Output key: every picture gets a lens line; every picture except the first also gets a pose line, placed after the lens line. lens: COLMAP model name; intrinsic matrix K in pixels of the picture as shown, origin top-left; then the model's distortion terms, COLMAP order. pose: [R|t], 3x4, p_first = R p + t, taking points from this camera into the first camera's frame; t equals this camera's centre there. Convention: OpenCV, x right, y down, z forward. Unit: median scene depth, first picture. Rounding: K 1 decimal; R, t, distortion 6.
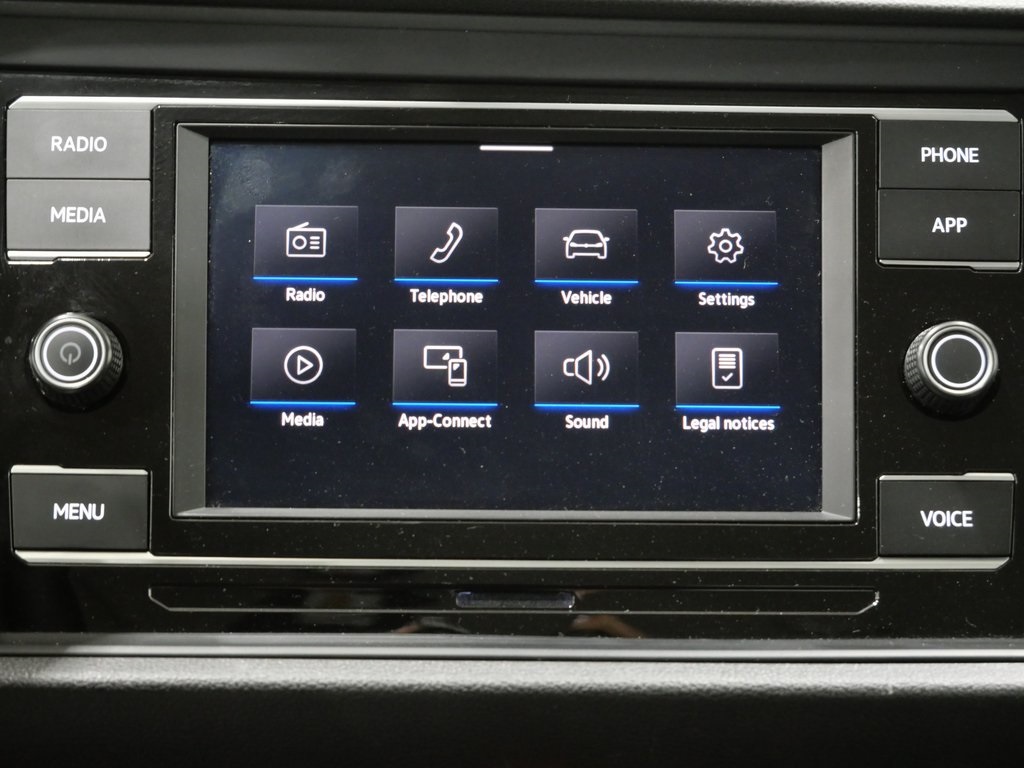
lens RADIAL K [[2070.7, 0, 512.0], [0, 2070.7, 384.0], [0, 0, 1]] dist [-0.007766, 0.070297]
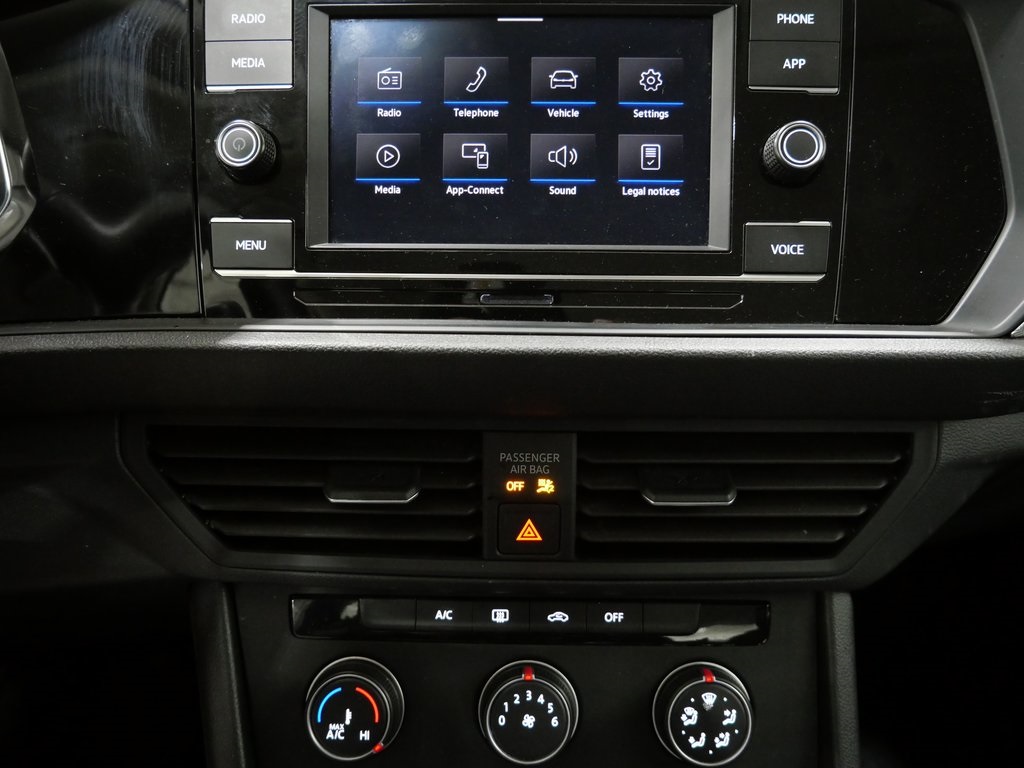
lens RADIAL K [[730.3, 0, 512.0], [0, 730.3, 384.0], [0, 0, 1]] dist [-0.045879, 0.001639]
pose [[0.998622, 0.006601, -0.052071, 0.027310], [0.001488, 0.988100, 0.153804, 0.080164], [0.052467, -0.153670, 0.986728, 0.415838]]
